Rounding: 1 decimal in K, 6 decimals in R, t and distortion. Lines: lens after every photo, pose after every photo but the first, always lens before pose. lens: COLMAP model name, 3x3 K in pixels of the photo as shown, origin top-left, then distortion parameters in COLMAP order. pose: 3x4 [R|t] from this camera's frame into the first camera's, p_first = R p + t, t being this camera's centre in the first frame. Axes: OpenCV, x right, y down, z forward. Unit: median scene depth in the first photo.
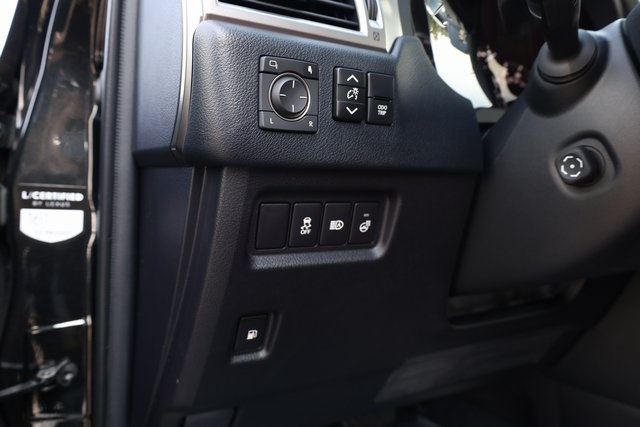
lens RADIAL K [[501.5, 0, 318.1], [0, 501.5, 213.9], [0, 0, 1]] dist [-0.010388, -0.003546]
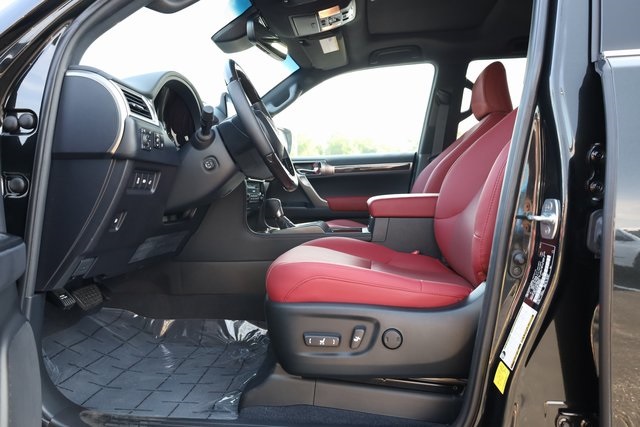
lens RADIAL K [[445.5, 0, 321.1], [0, 445.5, 212.3], [0, 0, 1]] dist [0.007032, 0.001819]
pose [[0.597906, -0.042892, 0.800418, -1.434477], [0.047719, 0.998701, 0.017872, 0.205030], [-0.800145, 0.027509, 0.599176, -1.398328]]
